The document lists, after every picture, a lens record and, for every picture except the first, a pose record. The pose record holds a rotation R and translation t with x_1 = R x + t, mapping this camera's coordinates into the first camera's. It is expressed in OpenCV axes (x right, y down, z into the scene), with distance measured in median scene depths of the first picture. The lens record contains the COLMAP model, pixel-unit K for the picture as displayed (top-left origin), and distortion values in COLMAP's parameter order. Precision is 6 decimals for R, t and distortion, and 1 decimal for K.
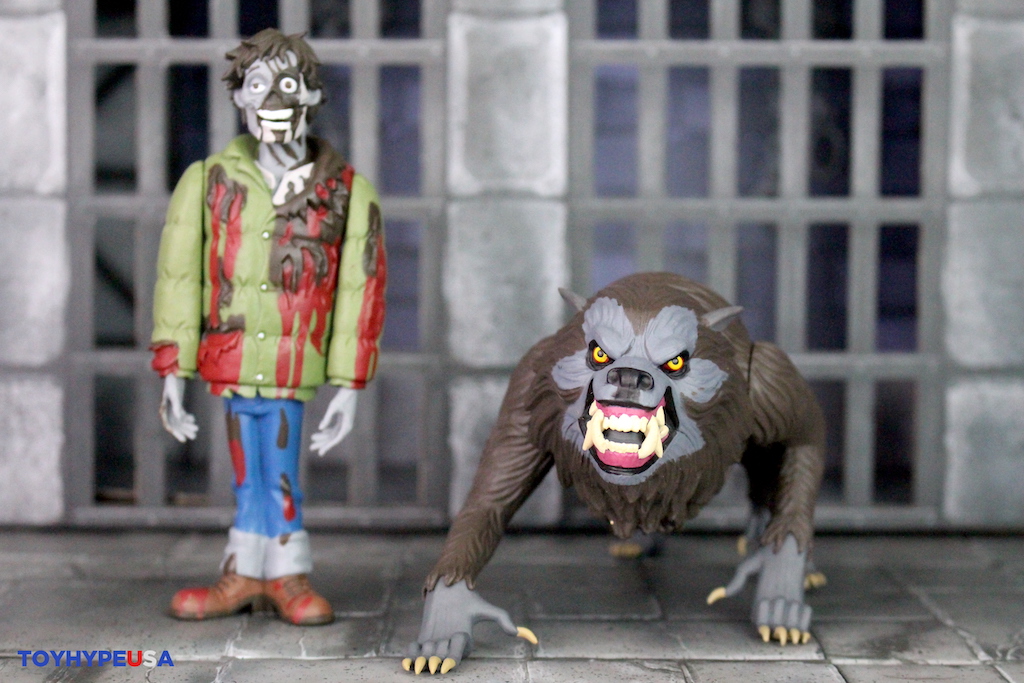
lens RADIAL K [[2079.0, 0, 507.7], [0, 2079.0, 344.4], [0, 0, 1]] dist [0.017149, 0.000000]
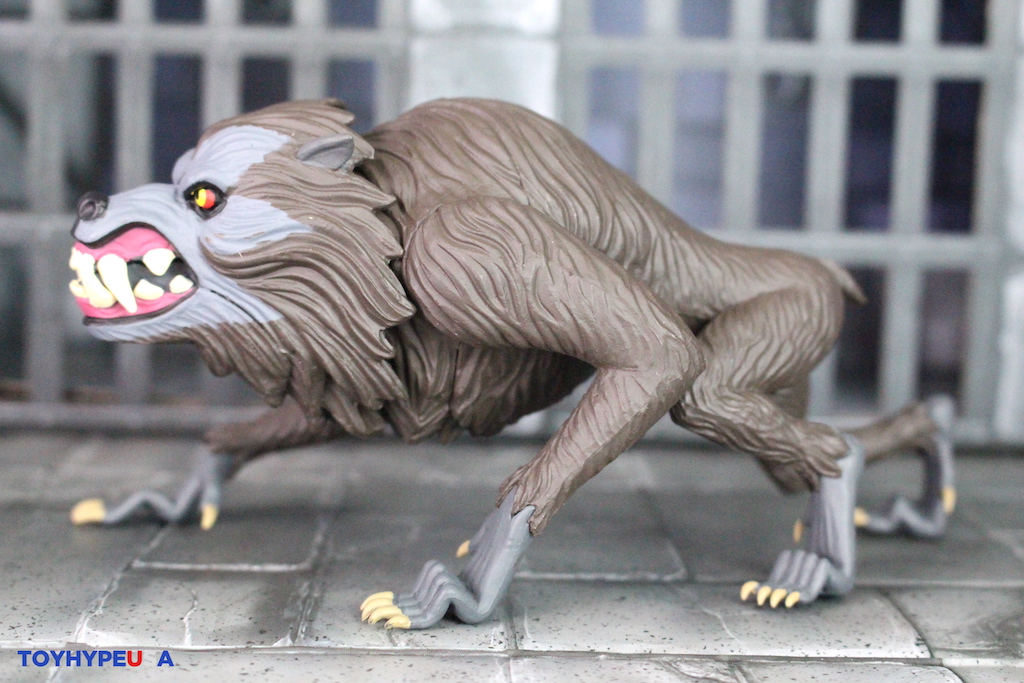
lens RADIAL K [[1719.0, 0, 522.8], [0, 1719.0, 377.2], [0, 0, 1]] dist [-0.019617, 0.000000]
pose [[0.999311, 0.017805, 0.032560, -0.006221], [-0.020294, 0.996763, 0.077797, 0.014319], [-0.031069, -0.078405, 0.996437, 0.423038]]
